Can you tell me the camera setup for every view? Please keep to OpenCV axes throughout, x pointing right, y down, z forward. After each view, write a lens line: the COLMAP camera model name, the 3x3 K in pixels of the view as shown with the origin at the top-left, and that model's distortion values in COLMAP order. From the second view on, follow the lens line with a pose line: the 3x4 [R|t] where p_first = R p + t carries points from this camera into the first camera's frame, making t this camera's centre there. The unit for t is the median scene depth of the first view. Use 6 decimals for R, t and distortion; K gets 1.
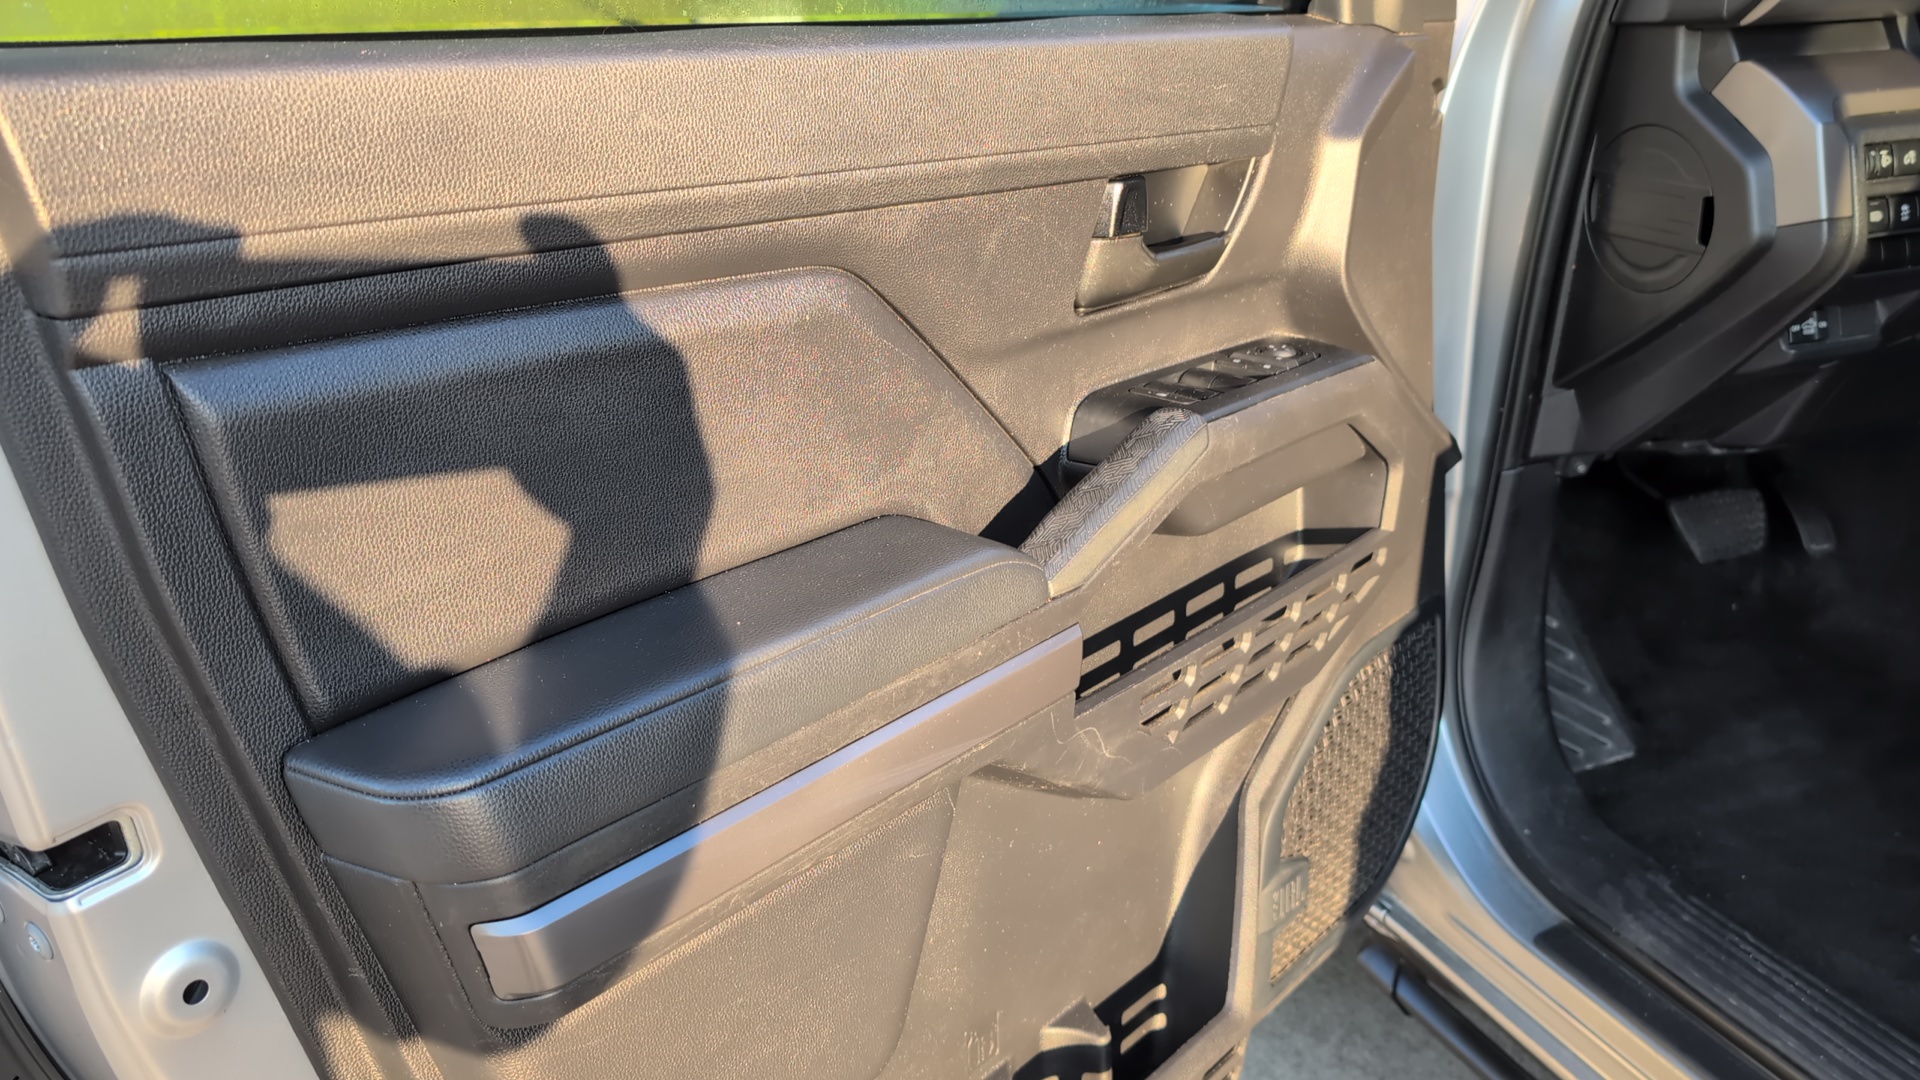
lens RADIAL K [[1633.4, 0, 962.8], [0, 1633.4, 542.2], [0, 0, 1]] dist [0.019274, -0.010008]
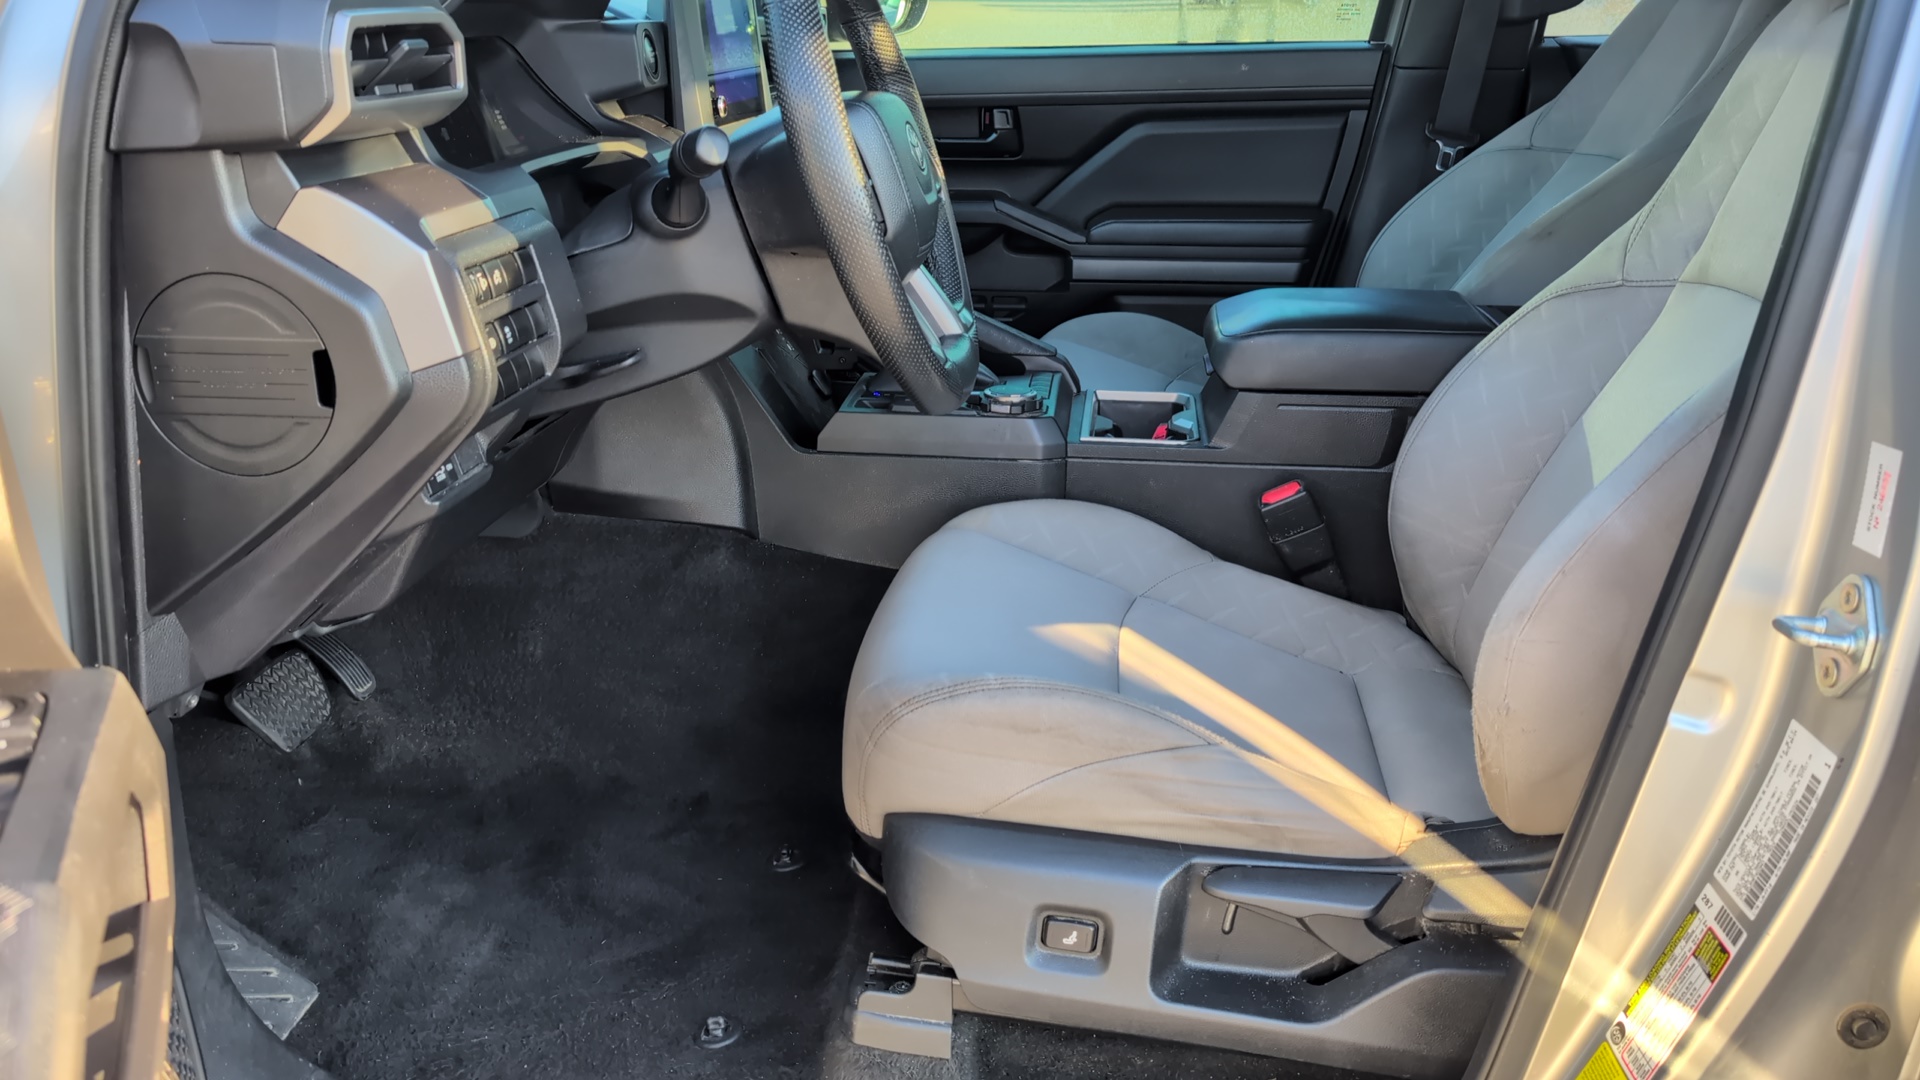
lens RADIAL K [[1633.4, 0, 962.8], [0, 1633.4, 542.2], [0, 0, 1]] dist [0.019274, -0.010008]
pose [[0.482460, -0.253872, 0.838321, -0.103766], [0.303170, 0.946320, 0.112101, -0.112731], [-0.821779, 0.200070, 0.533527, 0.311526]]
